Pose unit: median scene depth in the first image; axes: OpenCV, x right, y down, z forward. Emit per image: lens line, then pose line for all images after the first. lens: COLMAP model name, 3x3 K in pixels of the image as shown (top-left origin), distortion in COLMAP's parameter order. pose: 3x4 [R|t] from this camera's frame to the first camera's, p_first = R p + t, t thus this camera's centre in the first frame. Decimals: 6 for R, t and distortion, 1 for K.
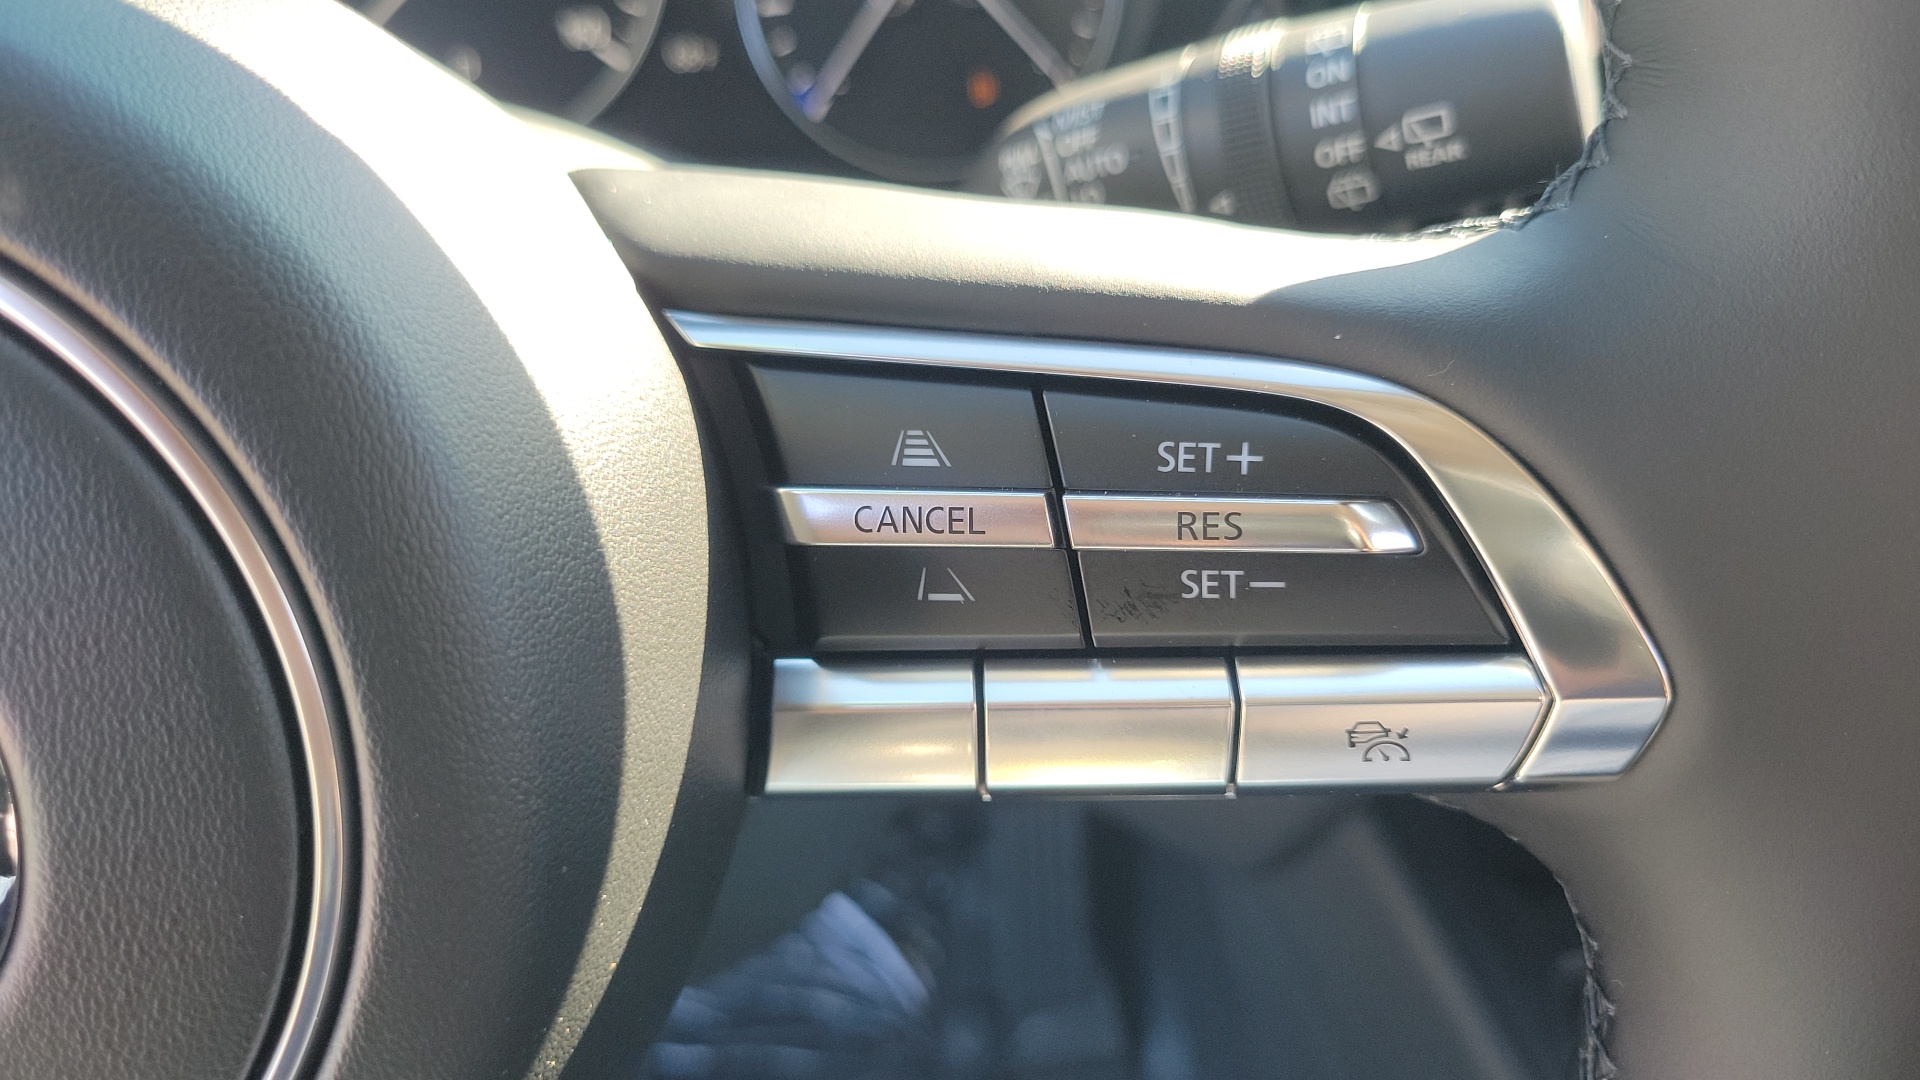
lens RADIAL K [[1509.4, 0, 960.0], [0, 1509.4, 540.0], [0, 0, 1]] dist [0.003125, -0.001036]
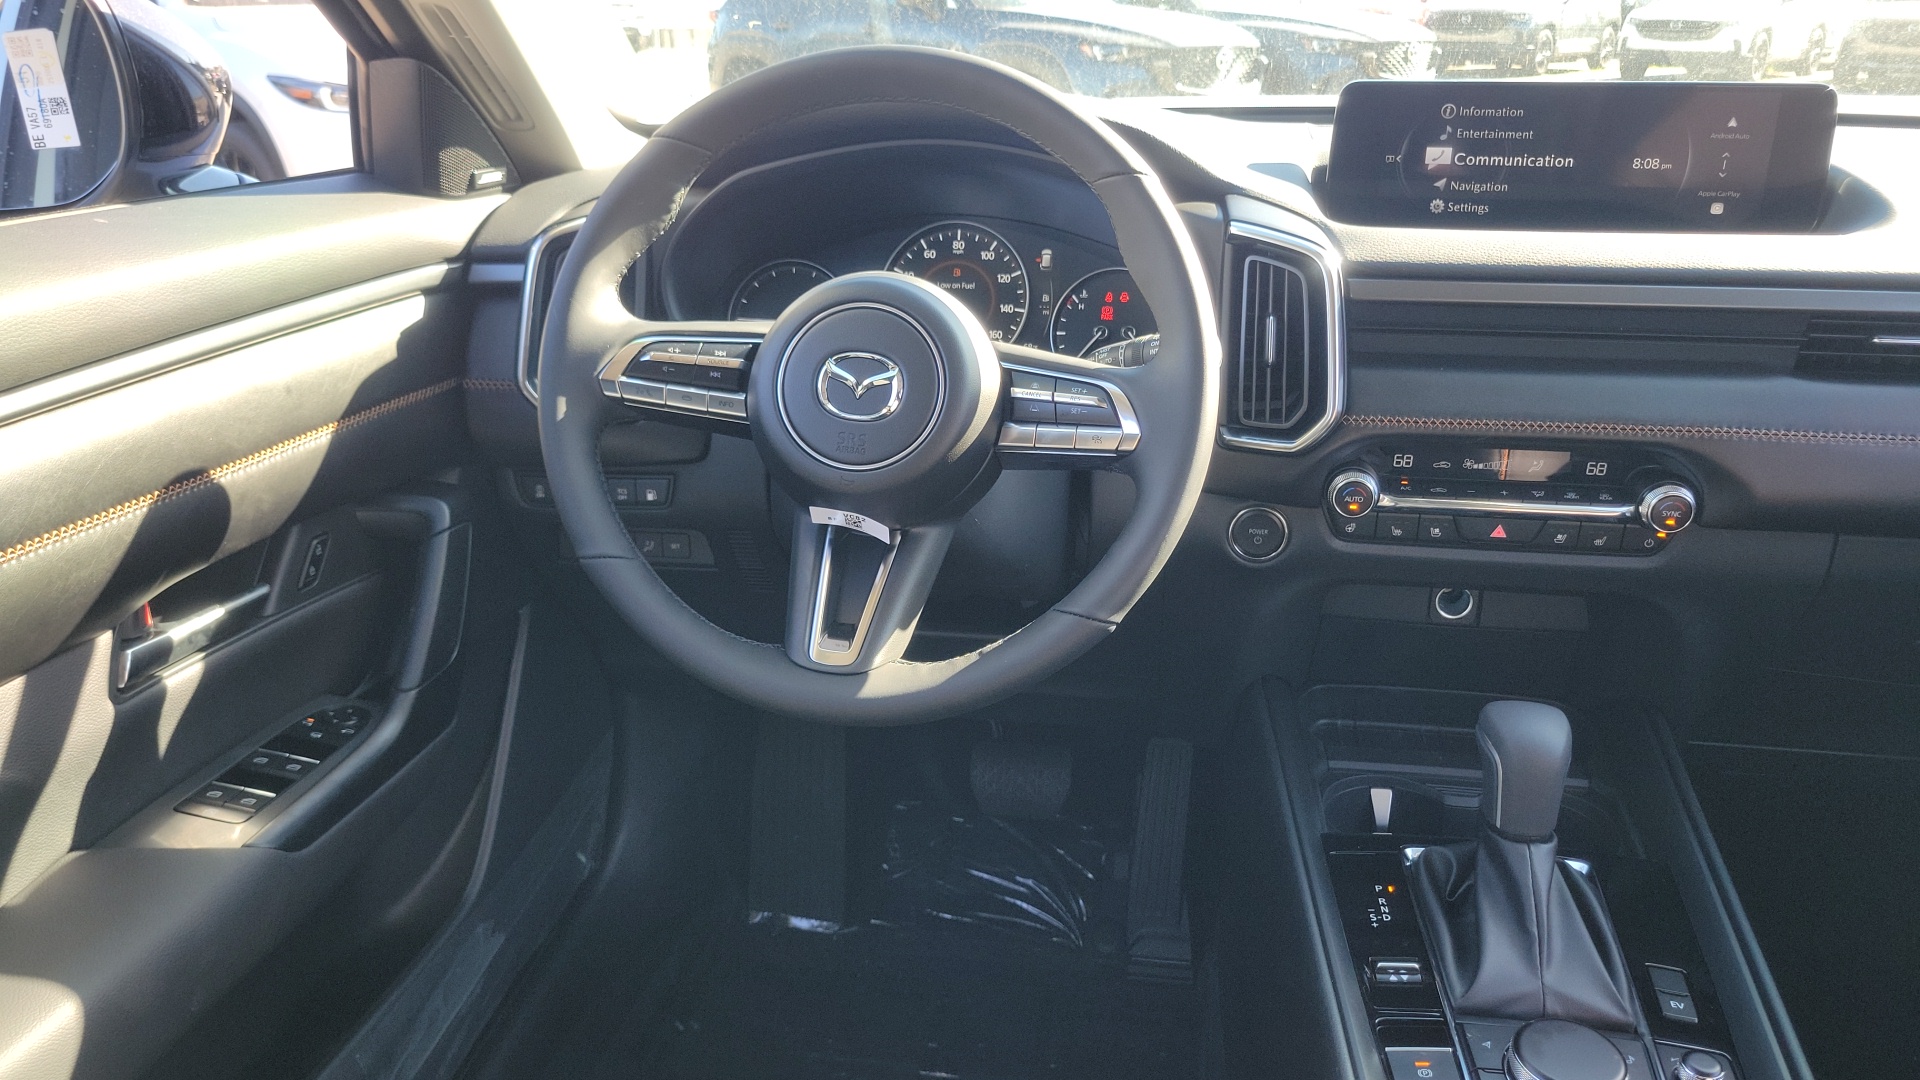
lens RADIAL K [[1437.2, 0, 960.0], [0, 1437.2, 540.0], [0, 0, 1]] dist [0.032108, -0.004481]
pose [[0.957987, 0.143598, -0.248274, 1.192533], [-0.198977, 0.956191, -0.214726, 1.815720], [0.206563, 0.255106, 0.944591, -4.258303]]
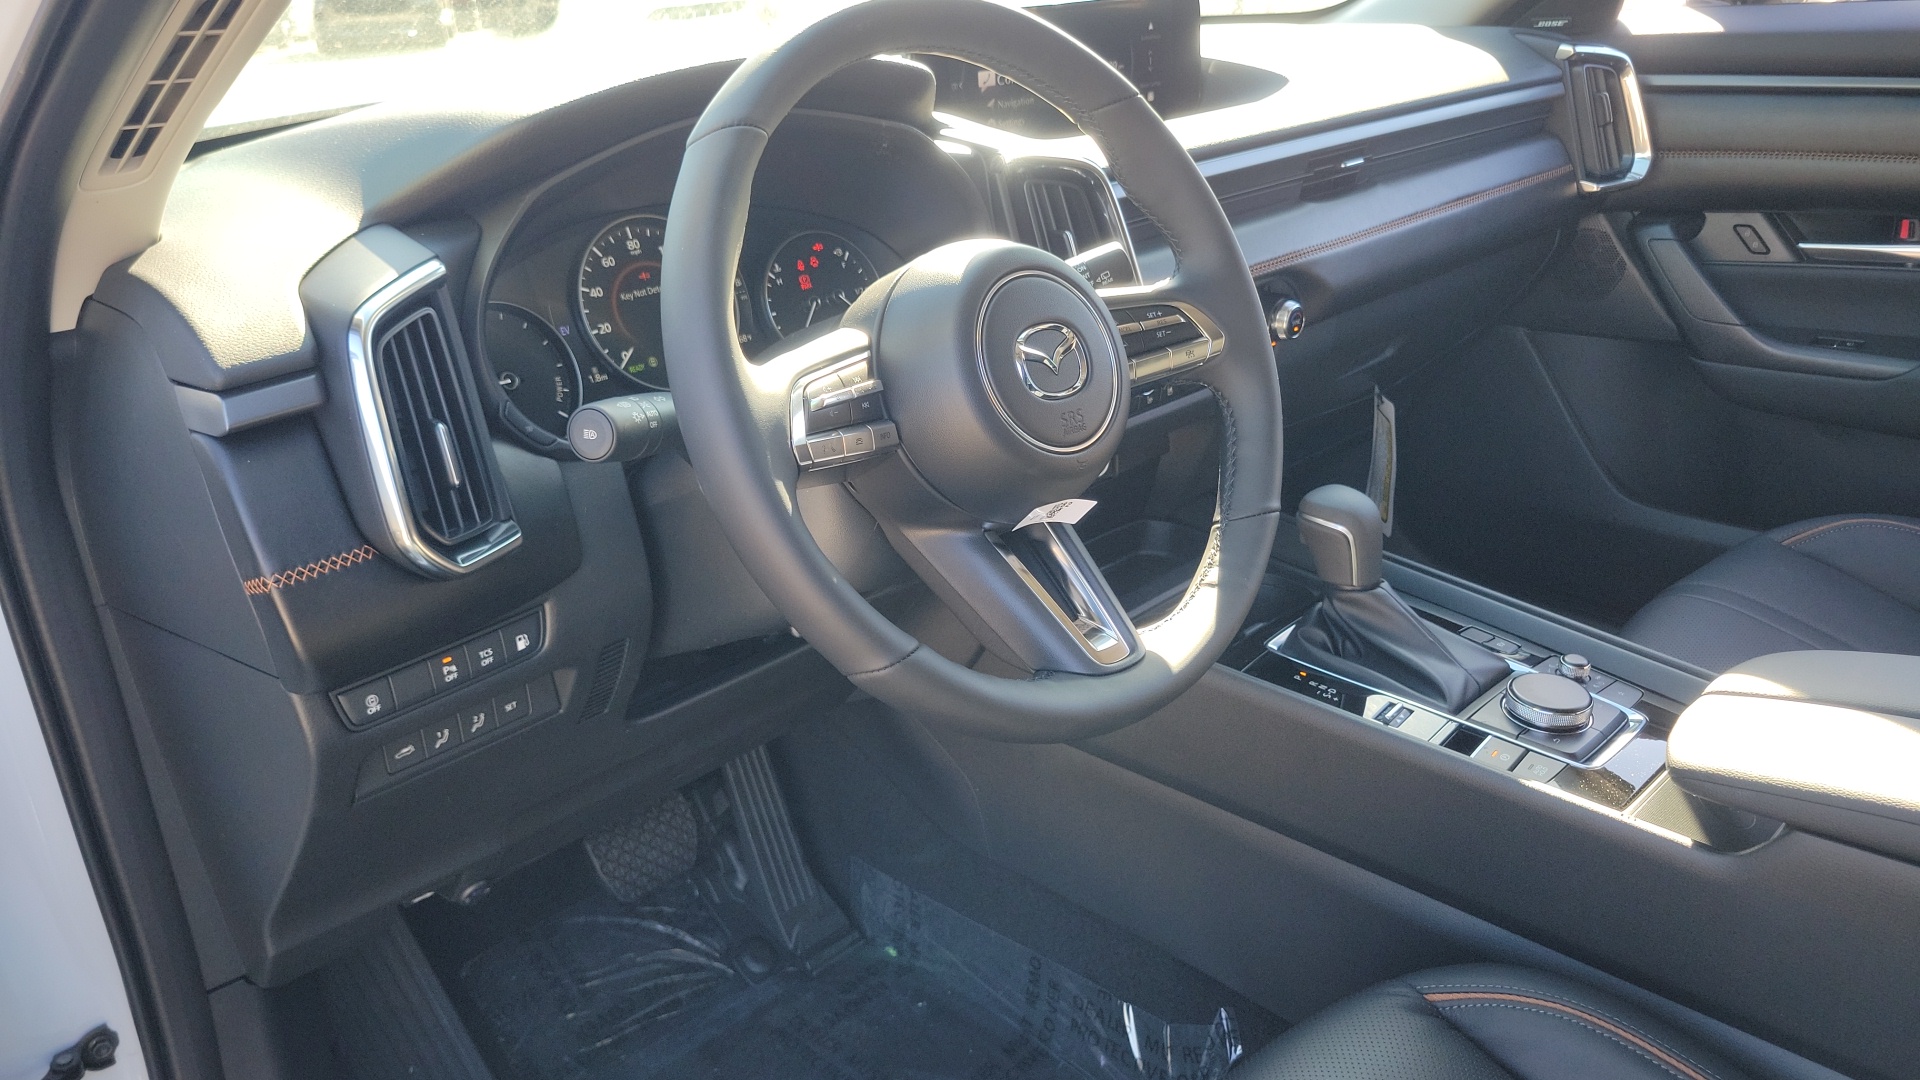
lens RADIAL K [[1420.6, 0, 969.7], [0, 1420.6, 535.0], [0, 0, 1]] dist [0.010387, -0.000025]
pose [[0.790845, -0.227402, 0.568201, -3.737652], [0.358325, 0.924689, -0.128658, 1.224784], [-0.496152, 0.305349, 0.812770, -2.932102]]
